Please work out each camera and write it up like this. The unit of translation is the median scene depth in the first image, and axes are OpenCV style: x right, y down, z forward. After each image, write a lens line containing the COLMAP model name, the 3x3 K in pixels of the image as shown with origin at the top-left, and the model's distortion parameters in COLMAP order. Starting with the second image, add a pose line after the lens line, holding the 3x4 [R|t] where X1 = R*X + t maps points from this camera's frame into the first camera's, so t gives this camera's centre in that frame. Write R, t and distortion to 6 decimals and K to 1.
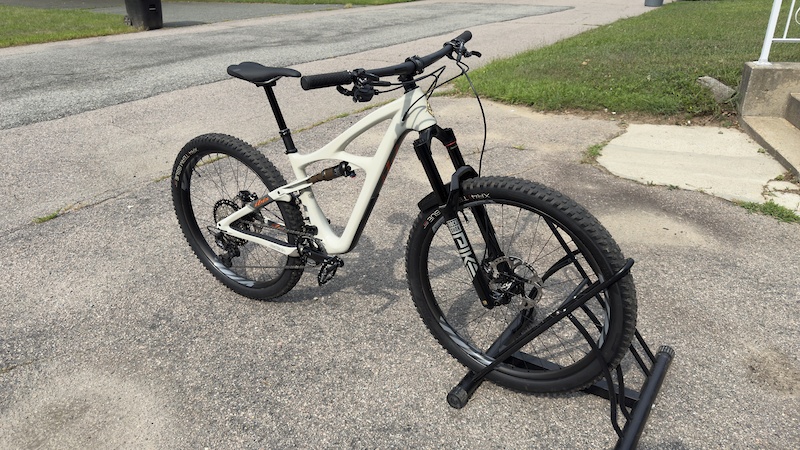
lens RADIAL K [[585.5, 0, 400.3], [0, 585.5, 224.3], [0, 0, 1]] dist [-0.002360, 0.000907]
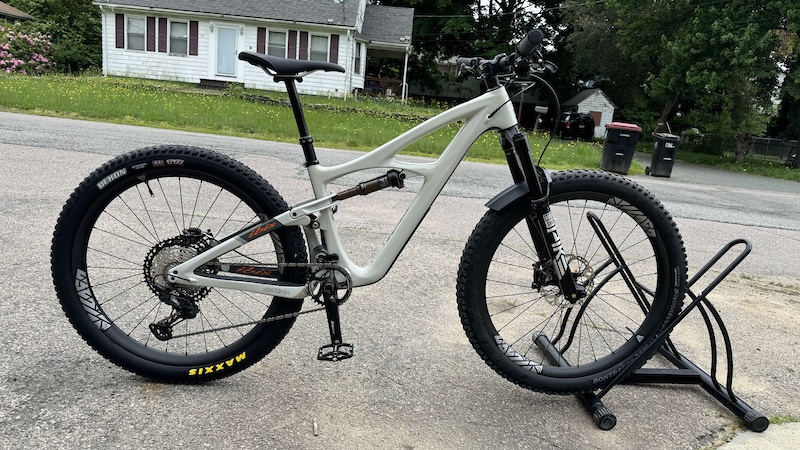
lens RADIAL K [[585.5, 0, 400.6], [0, 585.5, 226.2], [0, 0, 1]] dist [-0.002360, 0.000907]
pose [[0.829605, -0.025927, 0.557748, -0.547791], [0.135694, 0.978335, -0.156356, 0.110588], [-0.541611, 0.205396, 0.815150, 0.262779]]
